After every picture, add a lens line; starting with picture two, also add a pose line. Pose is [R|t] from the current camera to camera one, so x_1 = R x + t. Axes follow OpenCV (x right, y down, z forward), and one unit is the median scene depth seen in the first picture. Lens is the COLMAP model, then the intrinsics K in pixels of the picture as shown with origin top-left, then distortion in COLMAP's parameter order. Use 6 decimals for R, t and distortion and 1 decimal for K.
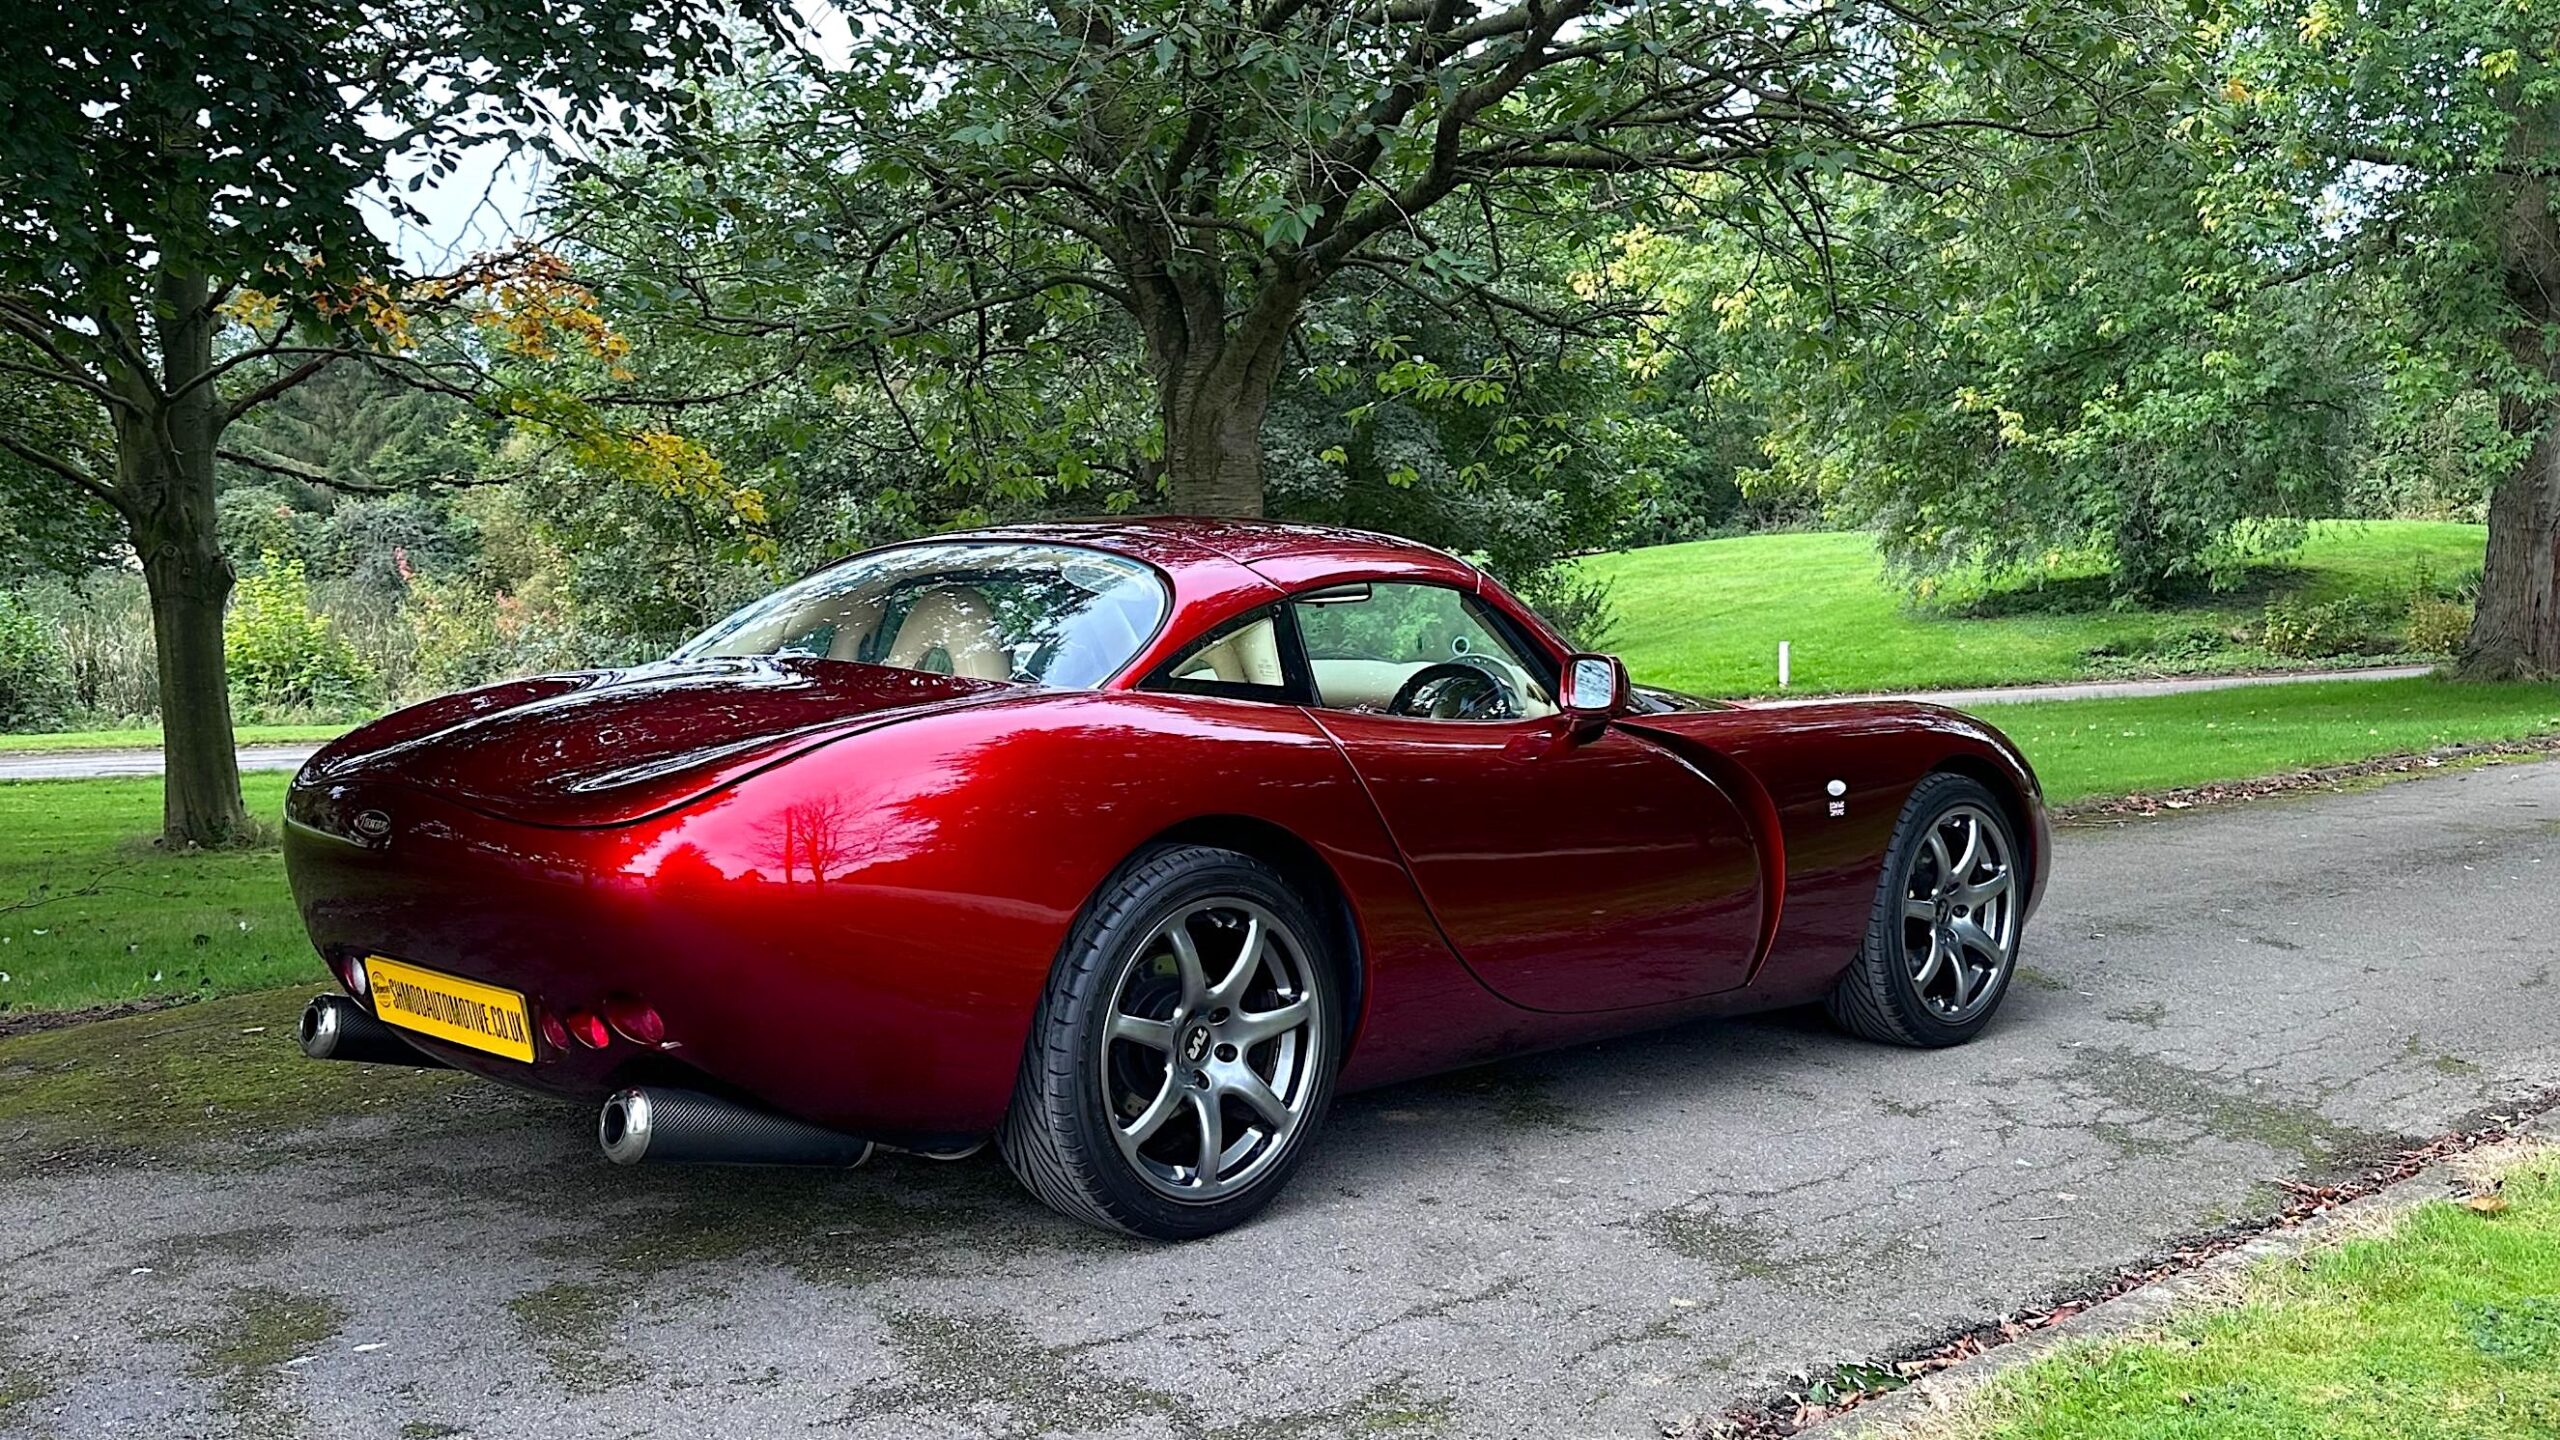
lens RADIAL K [[2459.9, 0, 1257.4], [0, 2459.9, 702.0], [0, 0, 1]] dist [0.107557, 0.000000]
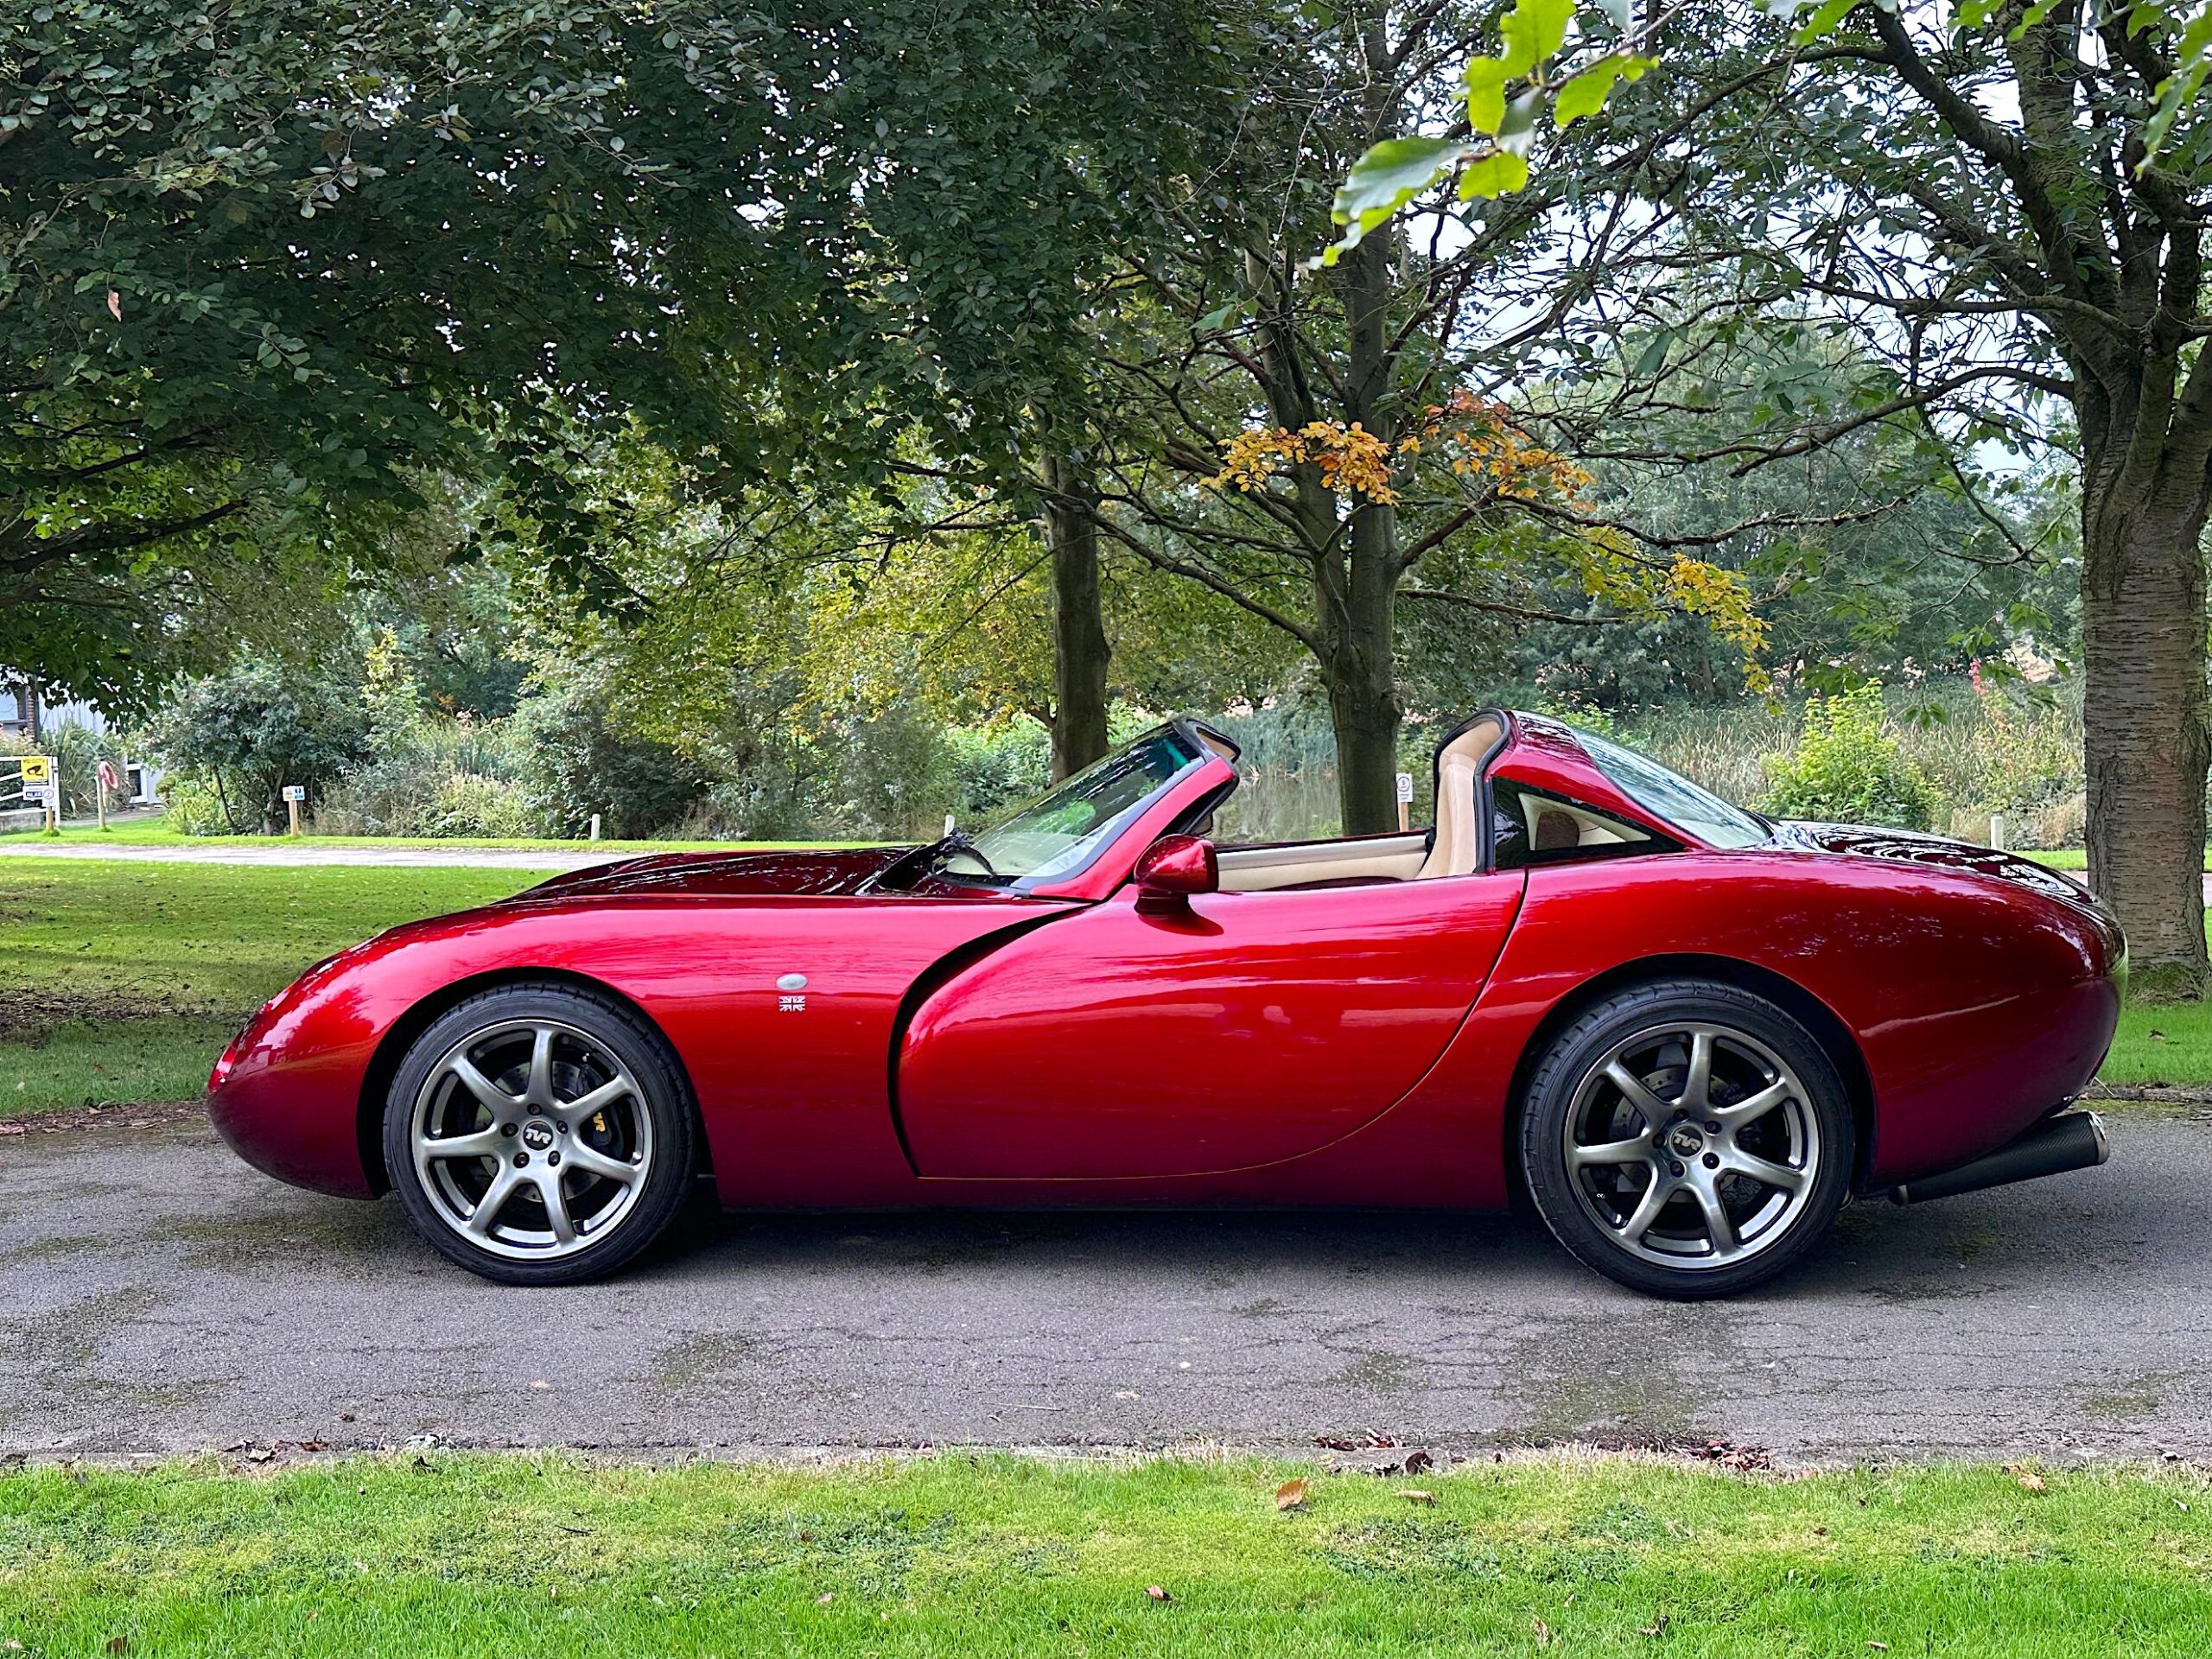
lens RADIAL K [[2759.8, 0, 1094.5], [0, 2759.8, 878.5], [0, 0, 1]] dist [0.115297, 0.000000]
pose [[0.698388, 0.045561, -0.714268, 0.404657], [-0.029989, 0.998958, 0.034398, -0.016453], [0.715091, -0.002603, 0.699027, 0.082203]]
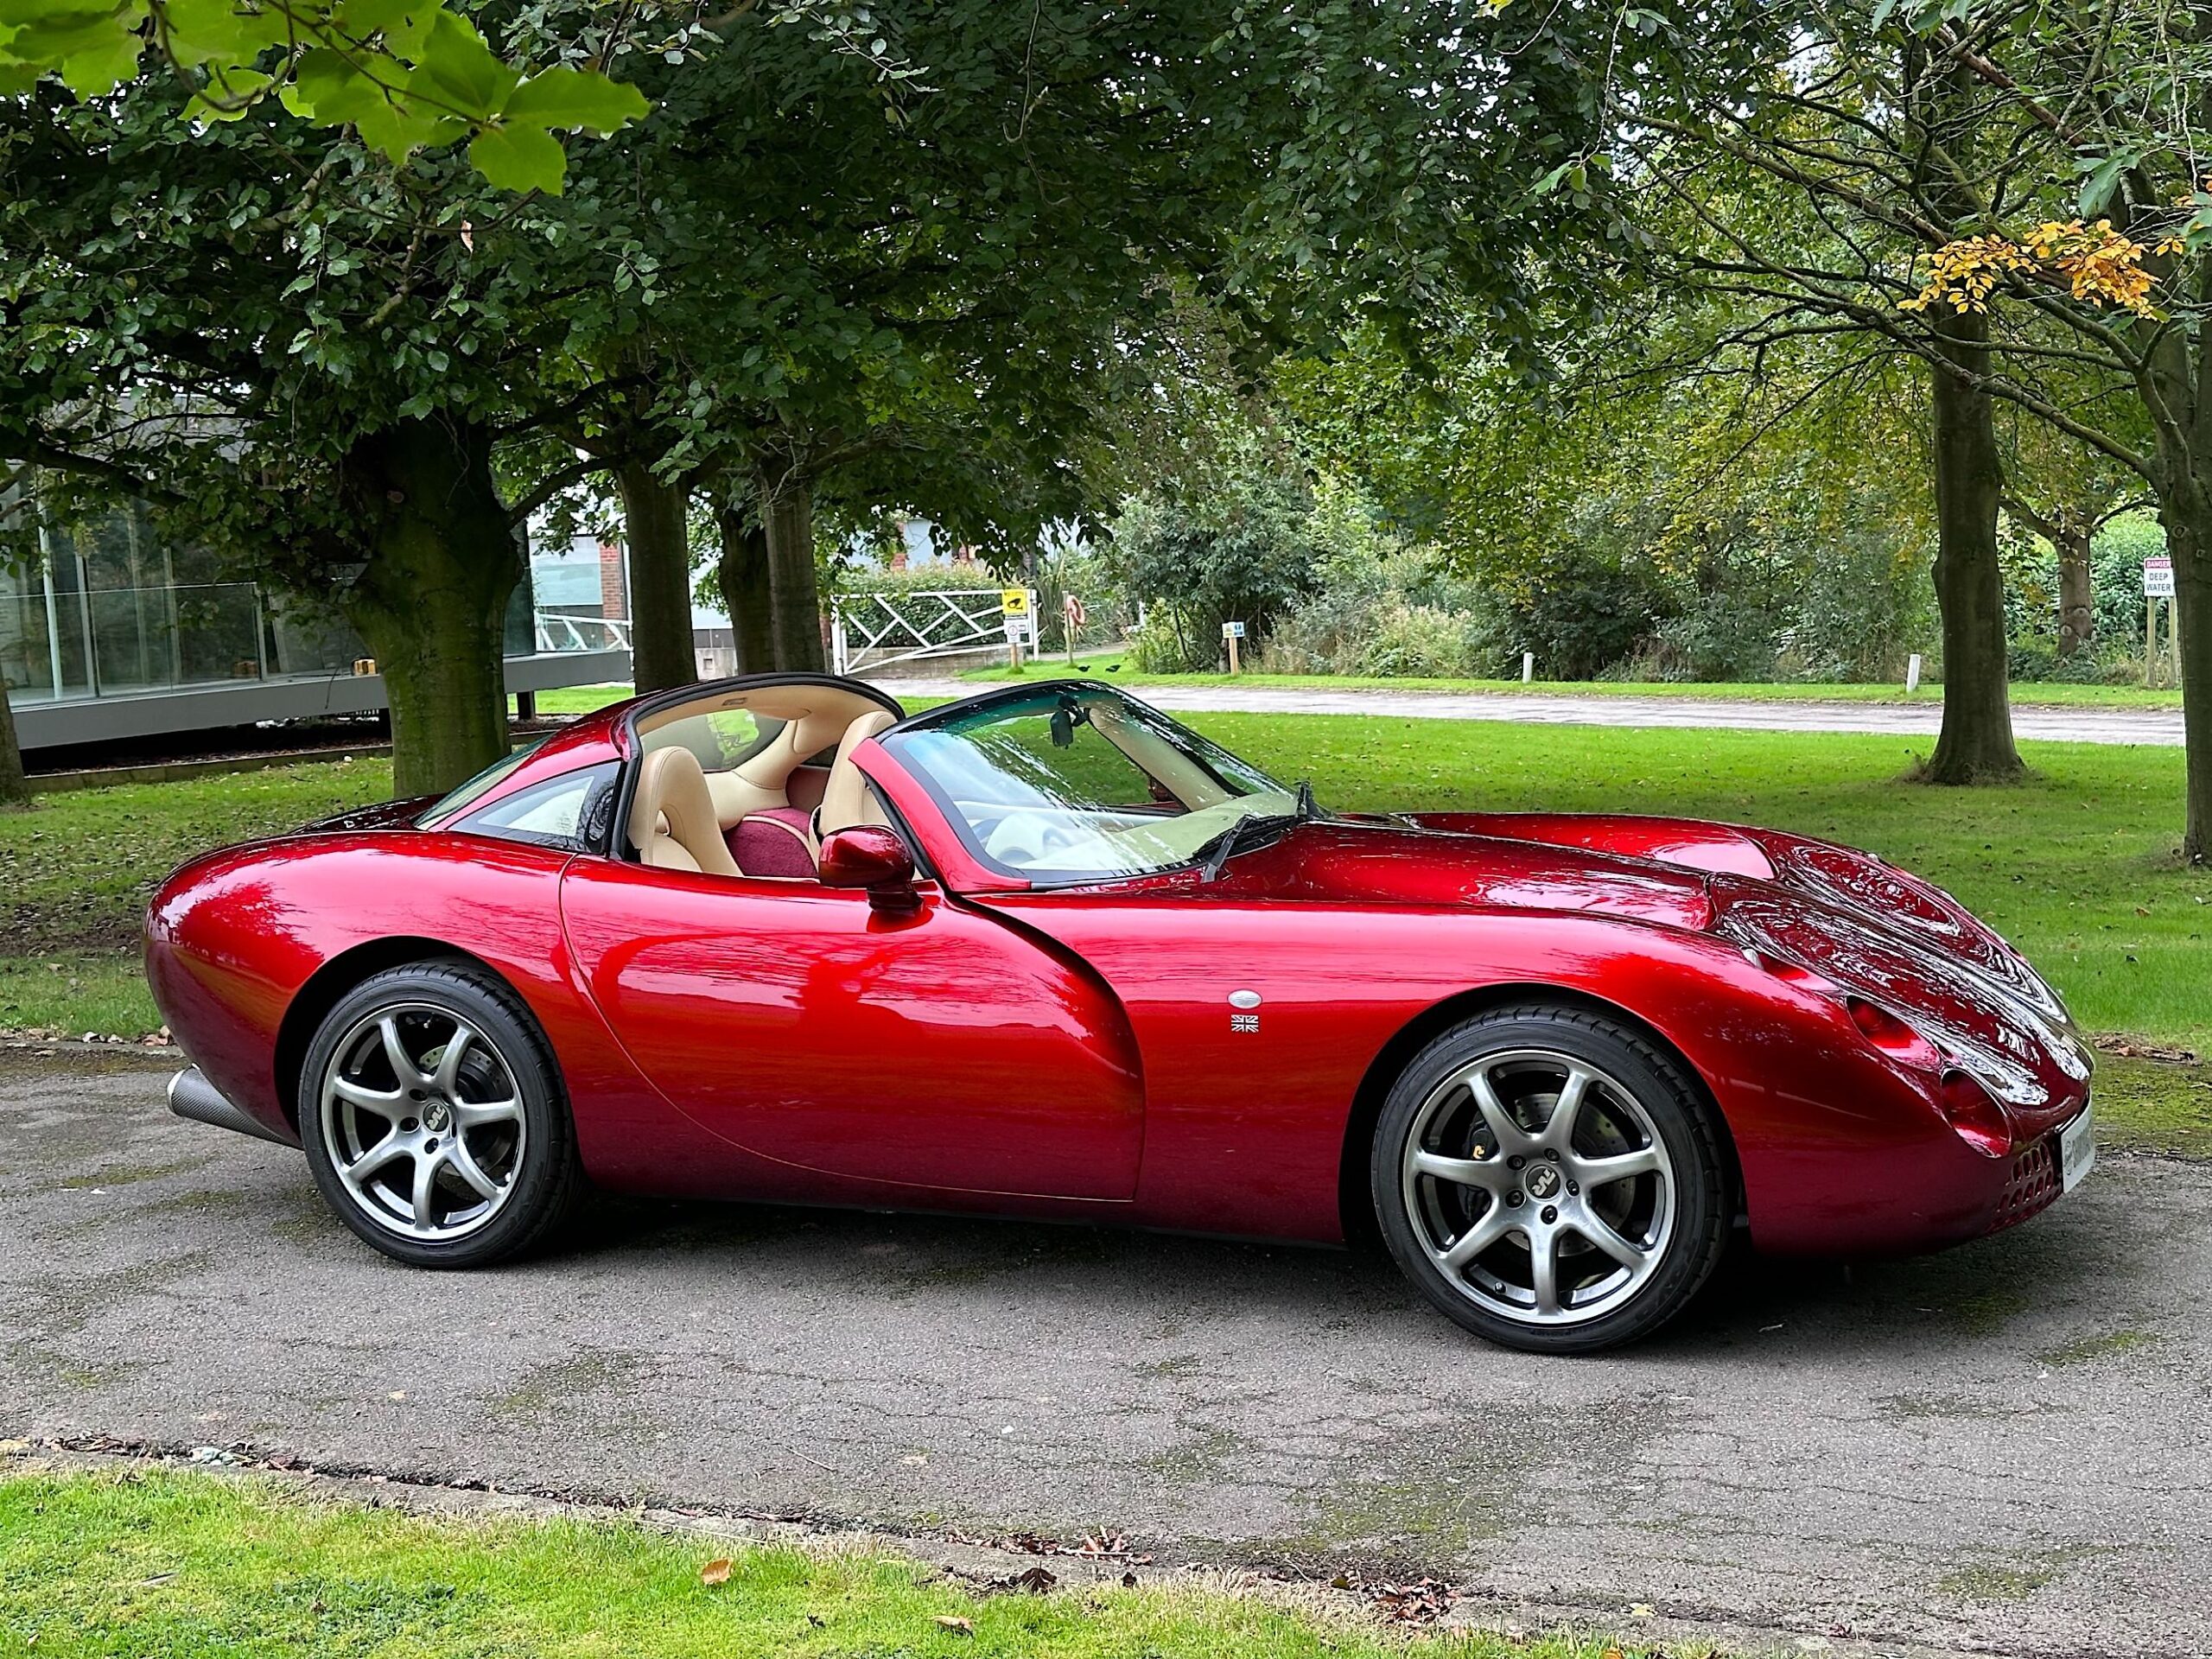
lens RADIAL K [[3089.4, 0, 1142.3], [0, 3089.4, 869.3], [0, 0, 1]] dist [0.139020, 0.000000]
pose [[0.402129, 0.098247, -0.910296, 0.511363], [-0.019196, 0.994912, 0.098900, -0.049619], [0.915382, -0.022297, 0.401969, 0.229856]]
